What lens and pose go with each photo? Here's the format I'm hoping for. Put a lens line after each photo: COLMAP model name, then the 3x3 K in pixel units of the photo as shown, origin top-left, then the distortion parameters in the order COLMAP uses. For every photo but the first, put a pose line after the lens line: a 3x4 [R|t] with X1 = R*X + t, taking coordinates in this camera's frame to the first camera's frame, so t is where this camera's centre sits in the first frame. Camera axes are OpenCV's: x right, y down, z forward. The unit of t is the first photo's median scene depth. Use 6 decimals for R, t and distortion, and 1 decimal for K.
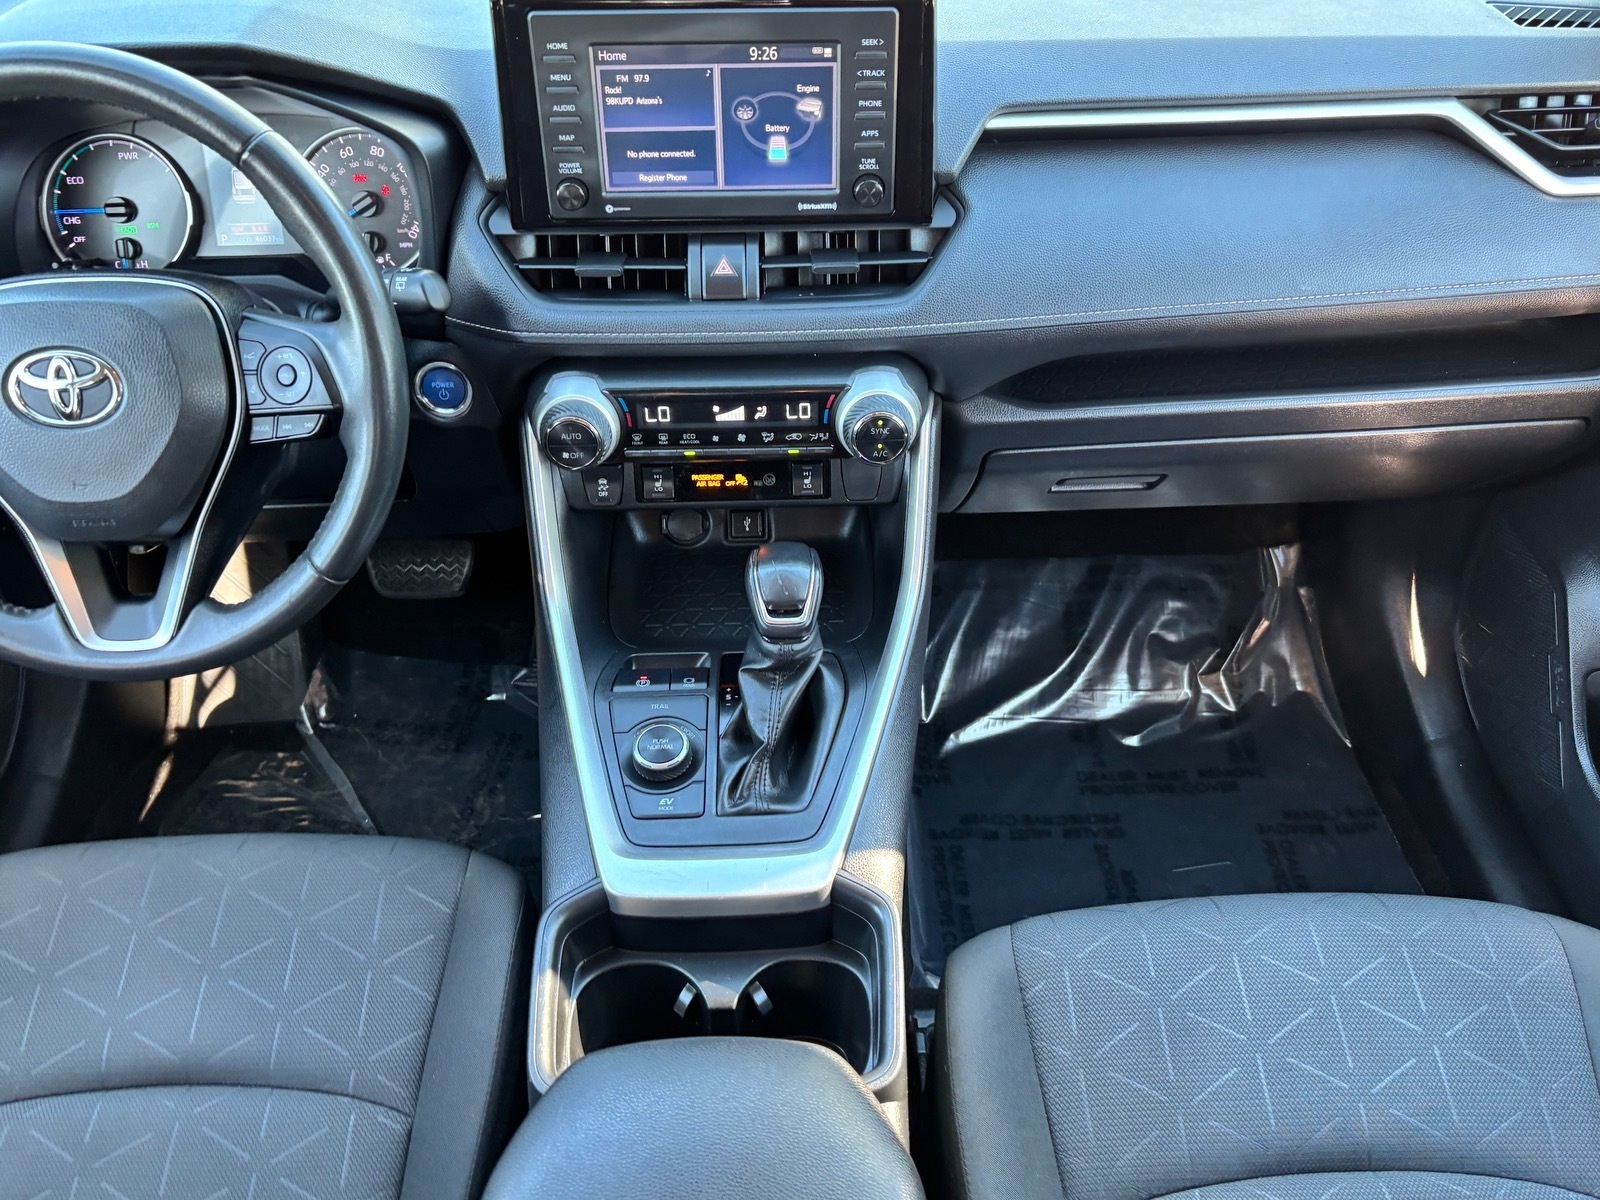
lens RADIAL K [[1368.4, 0, 806.3], [0, 1368.4, 612.2], [0, 0, 1]] dist [0.035453, -0.037543]
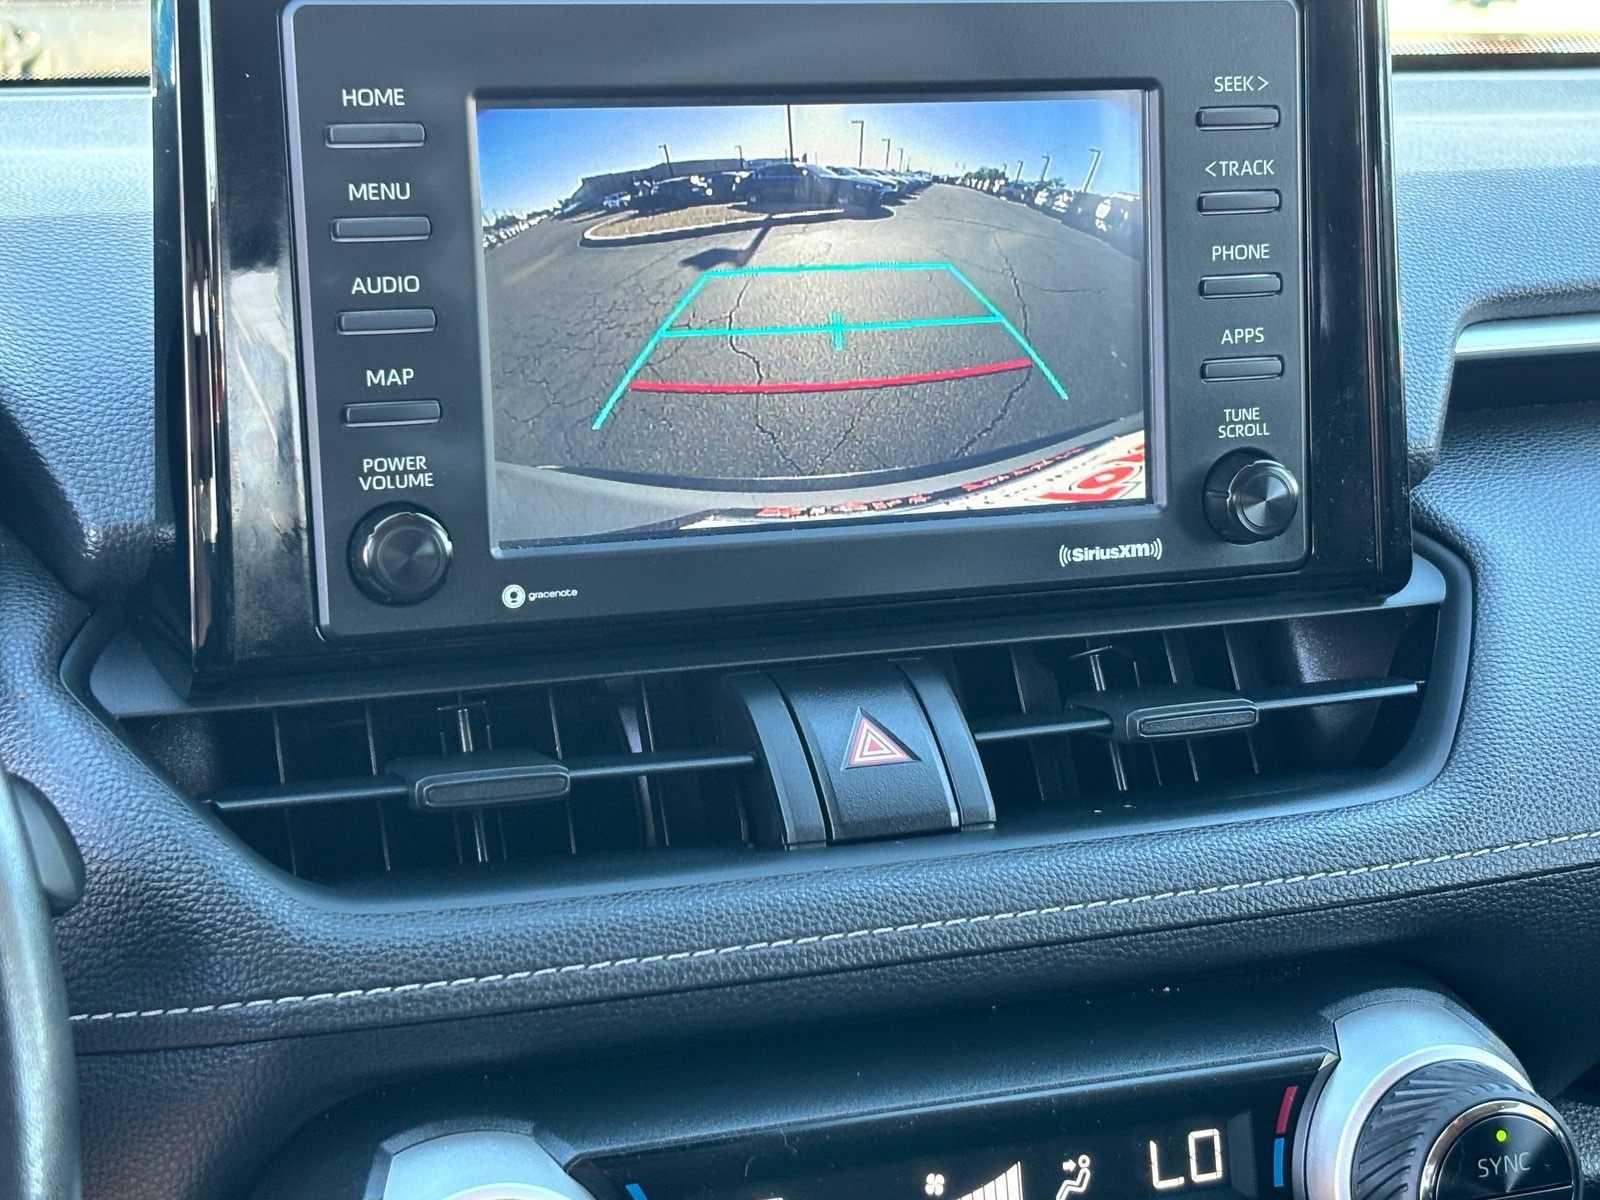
lens RADIAL K [[2977.5, 0, 796.1], [0, 2977.5, 592.2], [0, 0, 1]] dist [0.148626, 0.000000]
pose [[0.942782, -0.061159, 0.327754, -0.298010], [0.211556, 0.869524, -0.446286, 0.021877], [-0.257696, 0.490089, 0.832710, 0.408285]]
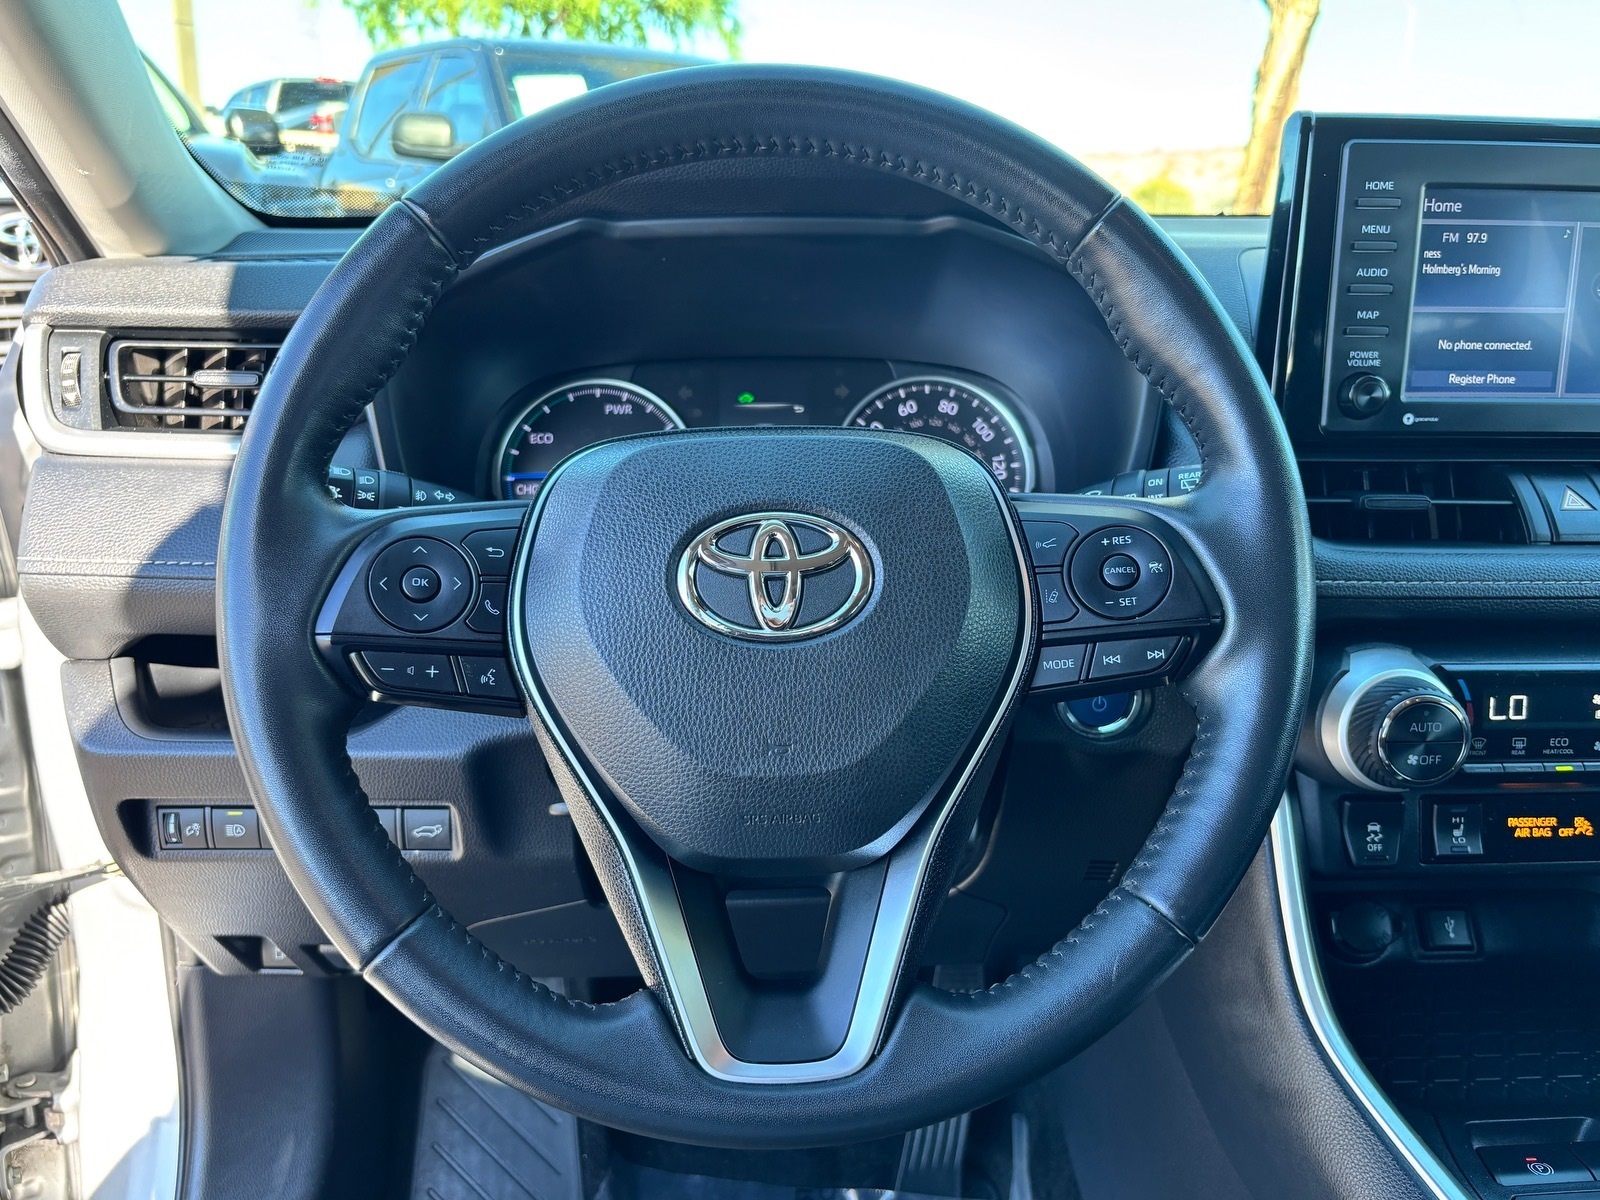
lens RADIAL K [[1296.4, 0, 796.0], [0, 1296.4, 614.5], [0, 0, 1]] dist [0.030867, -0.032190]
pose [[0.999239, 0.010781, 0.037492, -0.465147], [0.004950, 0.918241, -0.395992, 0.055153], [-0.038696, 0.395876, 0.917488, 0.437290]]
